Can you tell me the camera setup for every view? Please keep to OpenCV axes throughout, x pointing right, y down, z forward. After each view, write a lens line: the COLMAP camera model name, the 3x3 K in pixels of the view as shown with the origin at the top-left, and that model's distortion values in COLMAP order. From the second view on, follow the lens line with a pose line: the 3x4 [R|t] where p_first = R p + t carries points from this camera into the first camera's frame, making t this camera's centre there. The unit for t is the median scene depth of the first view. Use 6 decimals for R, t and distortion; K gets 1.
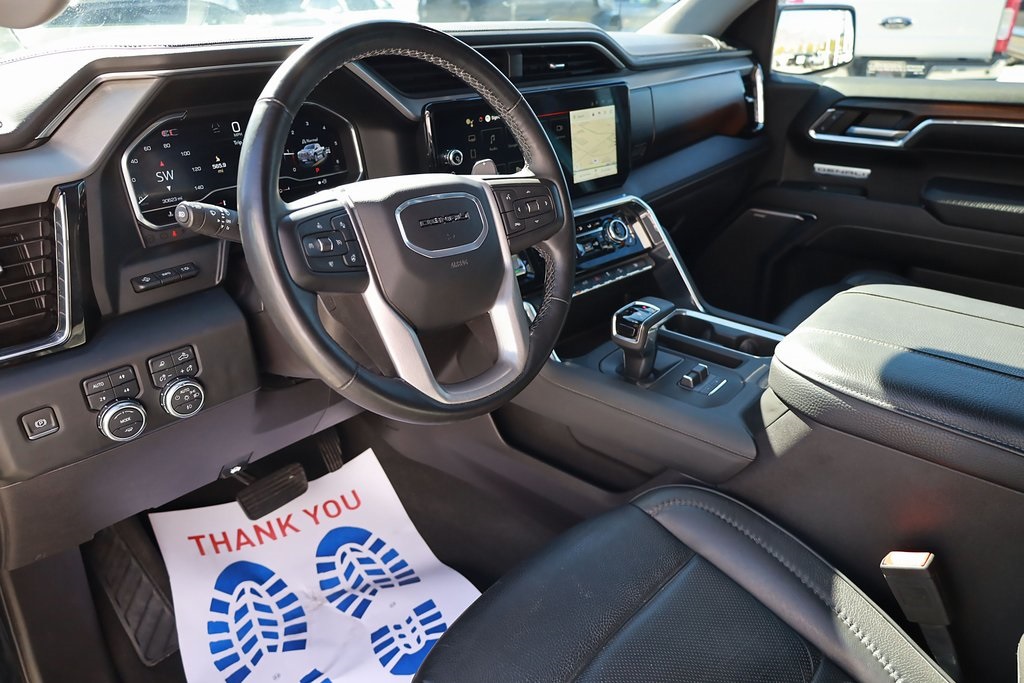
lens RADIAL K [[698.2, 0, 511.0], [0, 698.2, 344.5], [0, 0, 1]] dist [-0.017790, 0.009296]
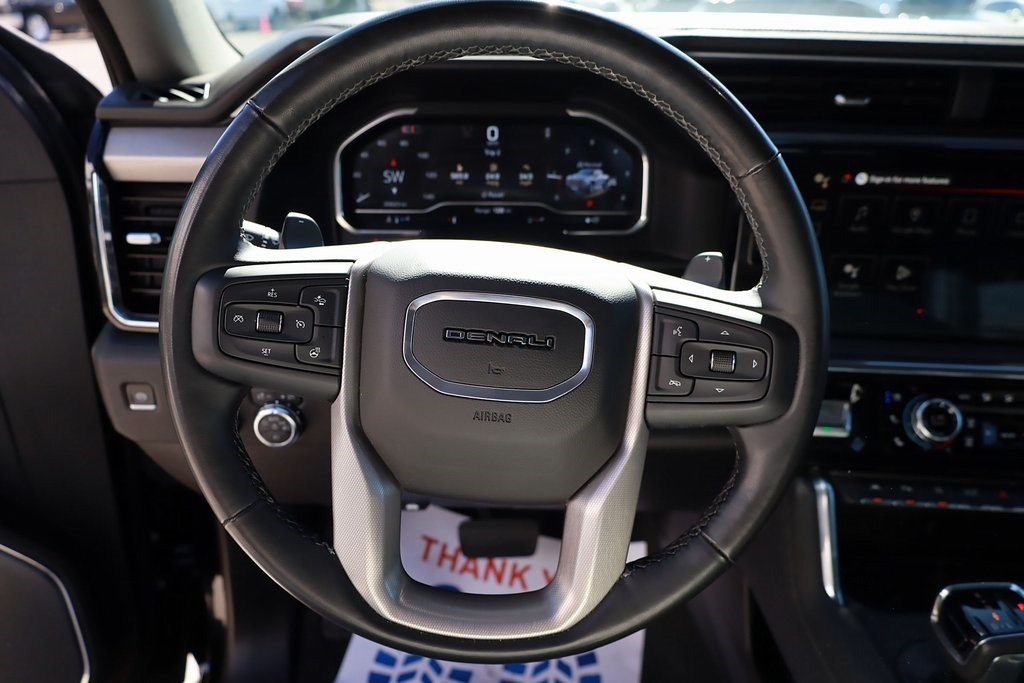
lens RADIAL K [[698.2, 0, 515.5], [0, 698.2, 337.5], [0, 0, 1]] dist [-0.017790, 0.009296]
pose [[0.690087, 0.328097, -0.645083, 0.169455], [-0.333894, 0.935141, 0.118436, -0.146112], [0.642102, 0.133658, 0.754878, 0.324637]]
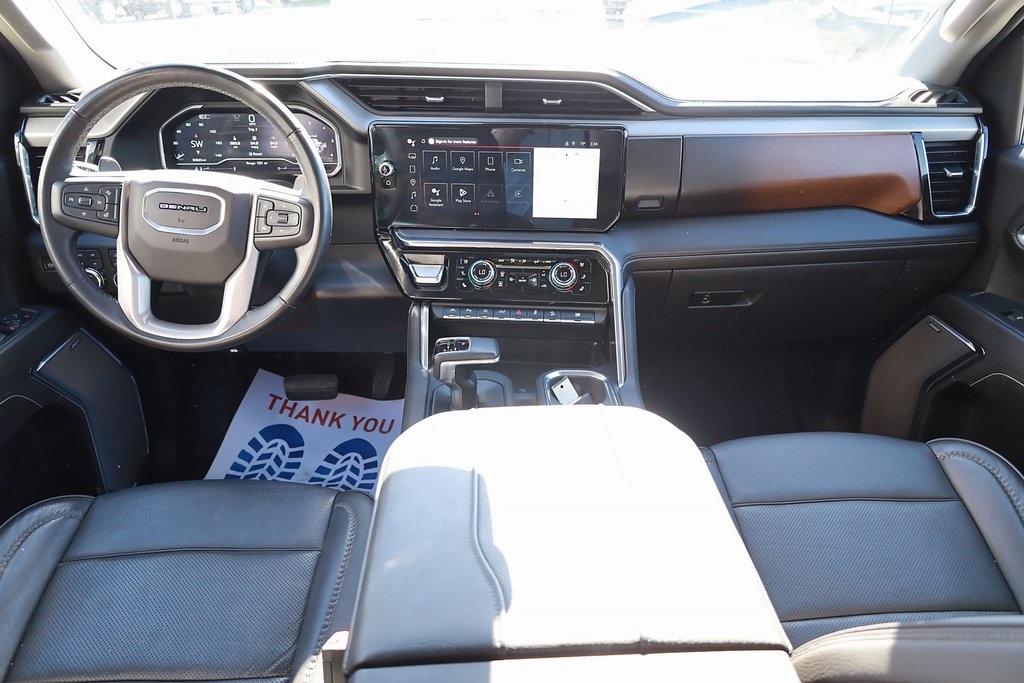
lens RADIAL K [[698.2, 0, 513.9], [0, 698.2, 342.8], [0, 0, 1]] dist [-0.017790, 0.009296]
pose [[0.705268, 0.342190, -0.620889, 0.769590], [-0.325602, 0.934311, 0.145075, -0.198137], [0.629747, 0.099846, 0.770357, 0.212697]]
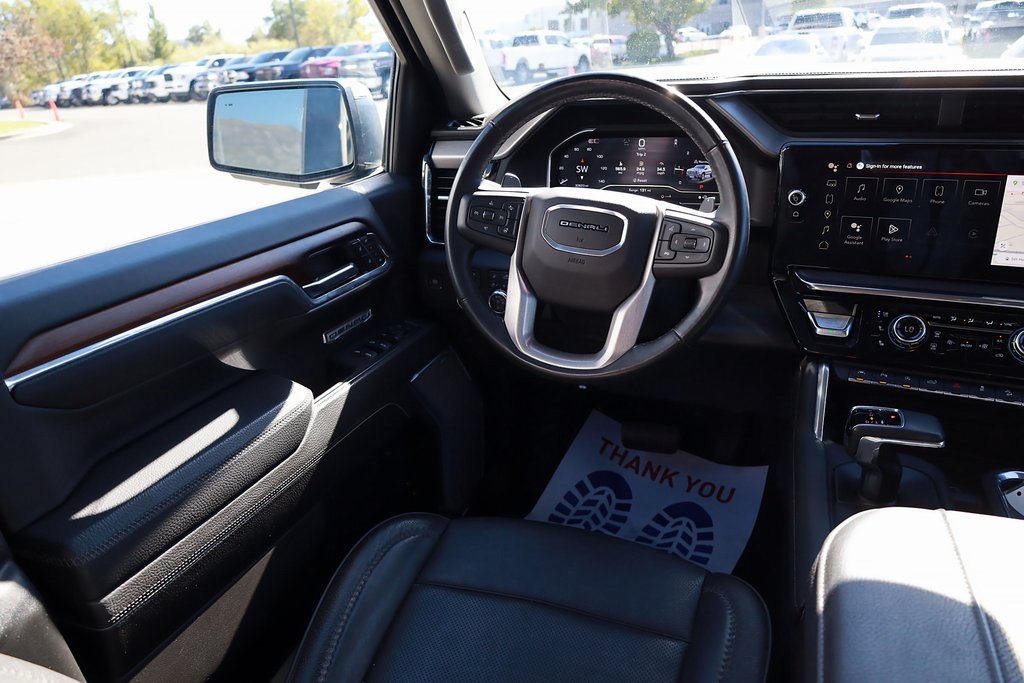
lens RADIAL K [[698.2, 0, 514.7], [0, 698.2, 344.4], [0, 0, 1]] dist [-0.017790, 0.009296]
pose [[0.357013, 0.353582, -0.864593, 0.606042], [-0.366007, 0.904530, 0.218780, -0.124422], [0.859407, 0.238340, 0.452343, 0.207474]]
